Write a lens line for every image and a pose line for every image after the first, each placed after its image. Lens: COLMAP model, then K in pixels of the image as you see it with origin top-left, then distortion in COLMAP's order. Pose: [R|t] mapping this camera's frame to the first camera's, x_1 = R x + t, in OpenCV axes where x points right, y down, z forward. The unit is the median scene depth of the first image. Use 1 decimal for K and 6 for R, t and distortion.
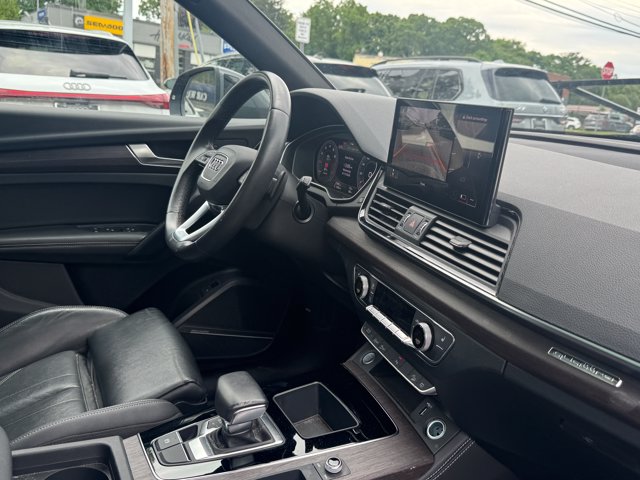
lens RADIAL K [[571.6, 0, 322.8], [0, 571.6, 242.2], [0, 0, 1]] dist [0.098441, -0.088986]
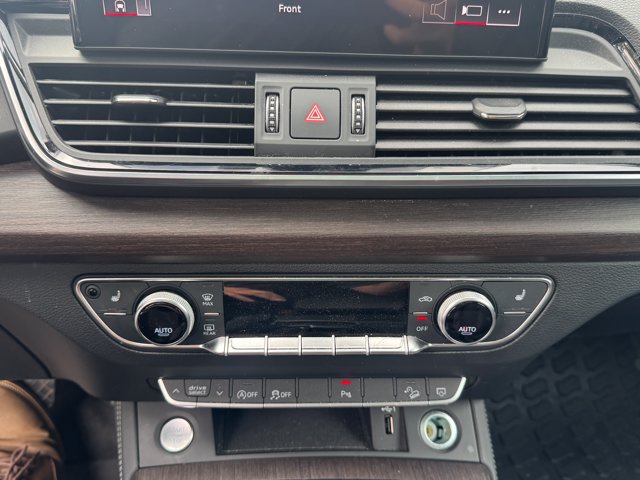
lens RADIAL K [[571.6, 0, 333.5], [0, 571.6, 232.1], [0, 0, 1]] dist [0.098441, -0.088986]
pose [[0.313628, -0.493756, 0.811075, -0.168427], [0.242101, 0.867522, 0.434503, -0.105721], [-0.918164, 0.060089, 0.391618, 0.652094]]
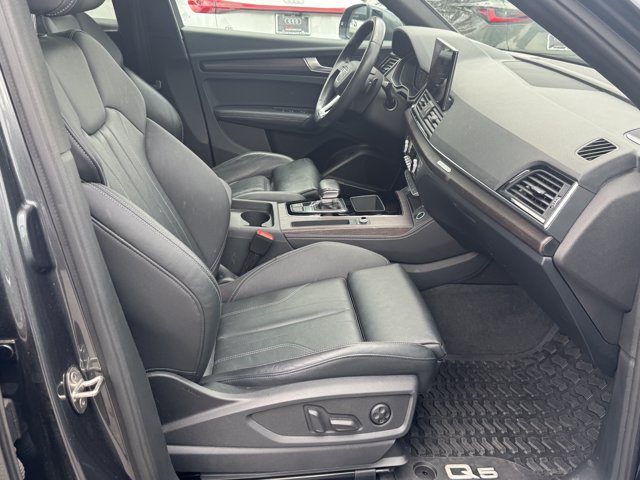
lens RADIAL K [[571.6, 0, 315.8], [0, 571.6, 238.6], [0, 0, 1]] dist [0.098441, -0.088986]
pose [[0.932528, 0.137648, -0.333834, 0.393878], [-0.086309, 0.982664, 0.164081, 0.081668], [0.350632, -0.124197, 0.928242, -0.720615]]
